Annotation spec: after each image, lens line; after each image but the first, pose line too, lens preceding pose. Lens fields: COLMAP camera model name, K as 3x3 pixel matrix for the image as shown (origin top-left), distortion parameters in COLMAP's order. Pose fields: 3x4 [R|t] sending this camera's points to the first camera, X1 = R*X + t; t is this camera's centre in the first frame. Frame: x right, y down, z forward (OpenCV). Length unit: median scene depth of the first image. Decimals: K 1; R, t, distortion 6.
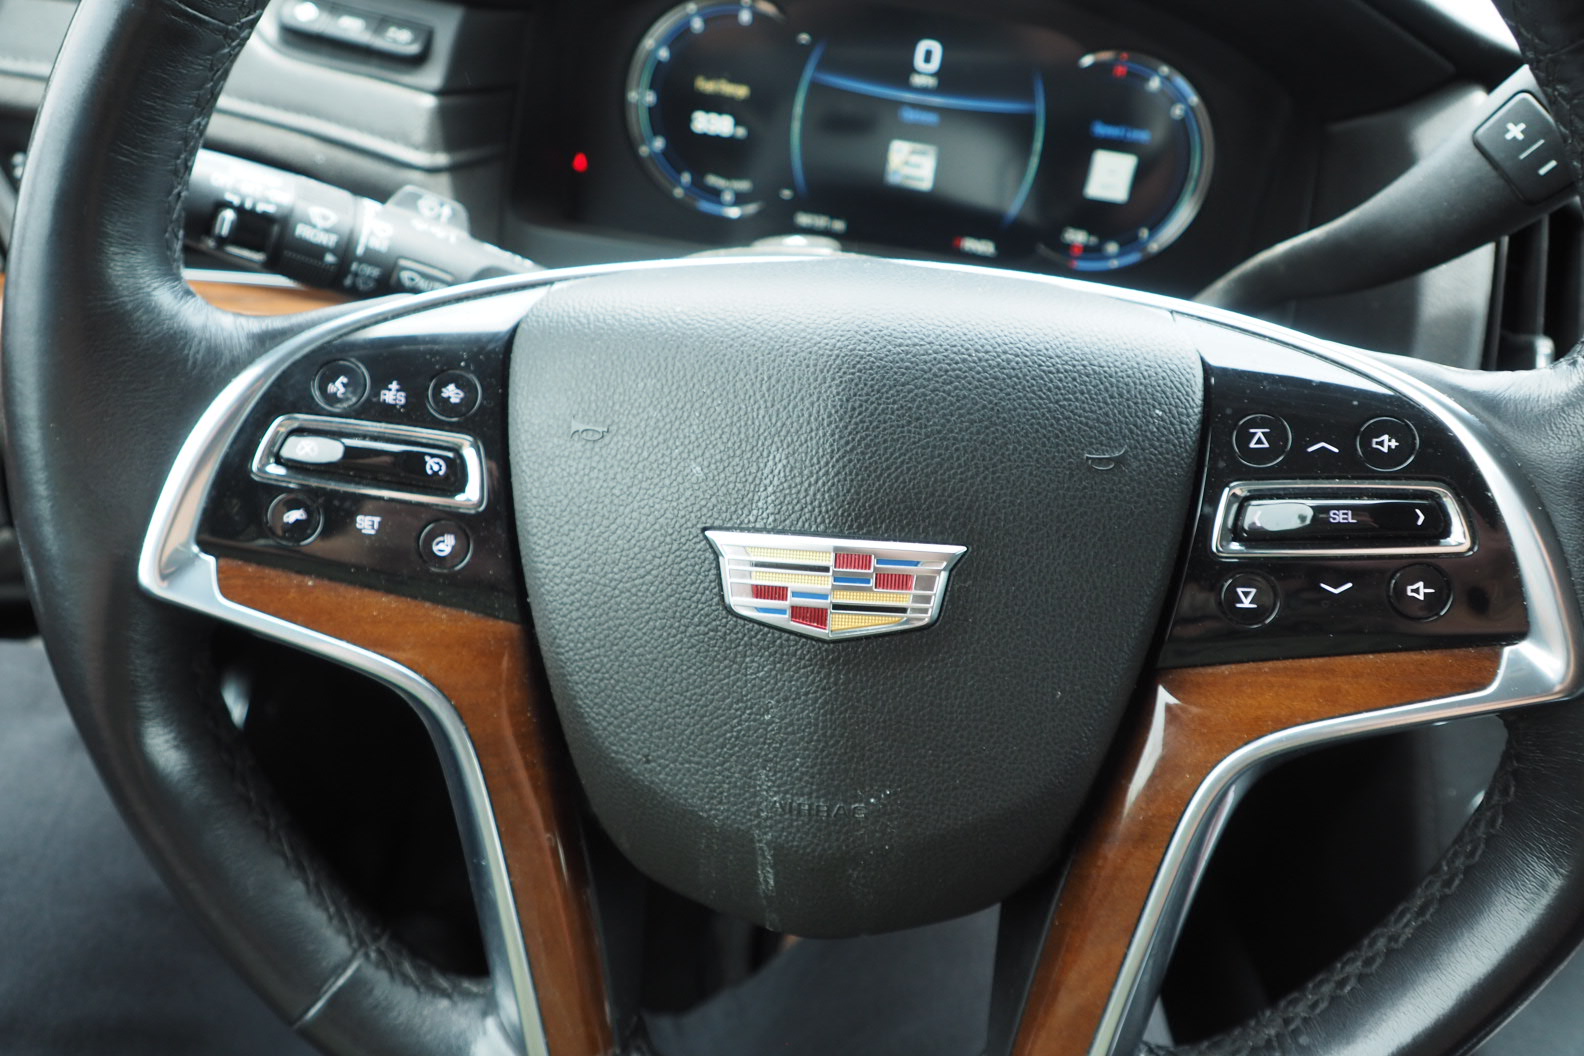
lens RADIAL K [[1125.8, 0, 790.2], [0, 1125.8, 531.5], [0, 0, 1]] dist [-0.037962, 0.006184]
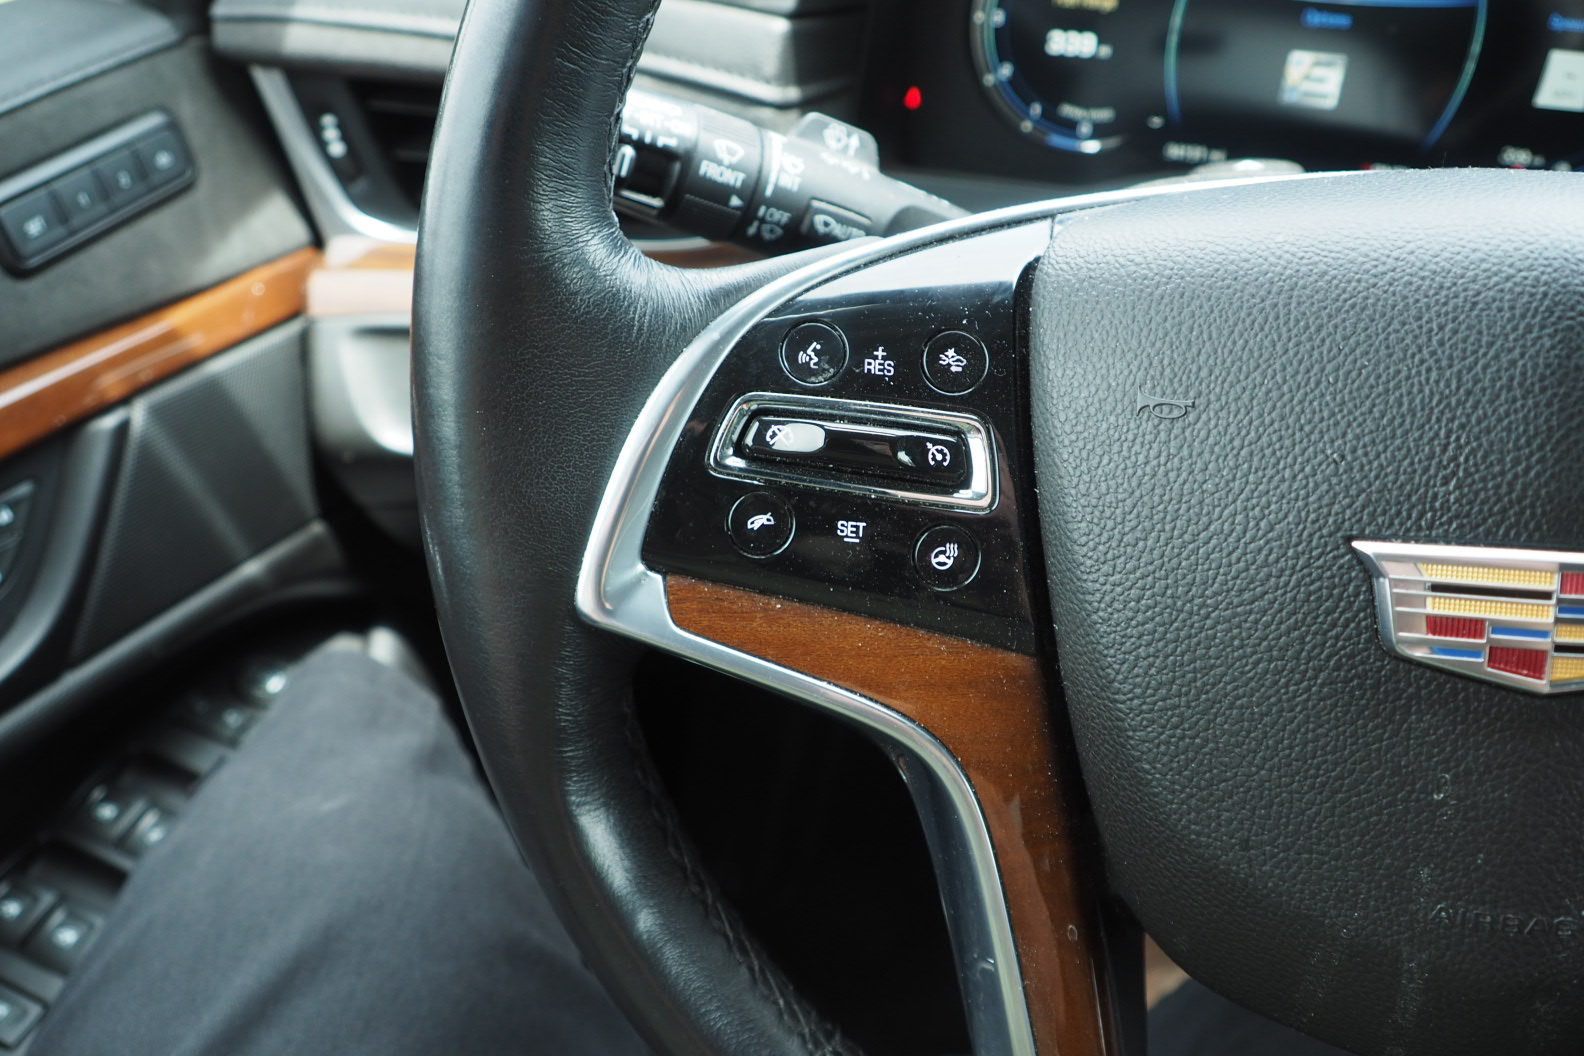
lens RADIAL K [[1125.8, 0, 801.9], [0, 1125.8, 523.9], [0, 0, 1]] dist [-0.037962, 0.006184]
pose [[0.989701, -0.007439, -0.142959, -0.303839], [0.010428, 0.999742, 0.020177, -0.028045], [0.142772, -0.021460, 0.989523, 0.222664]]
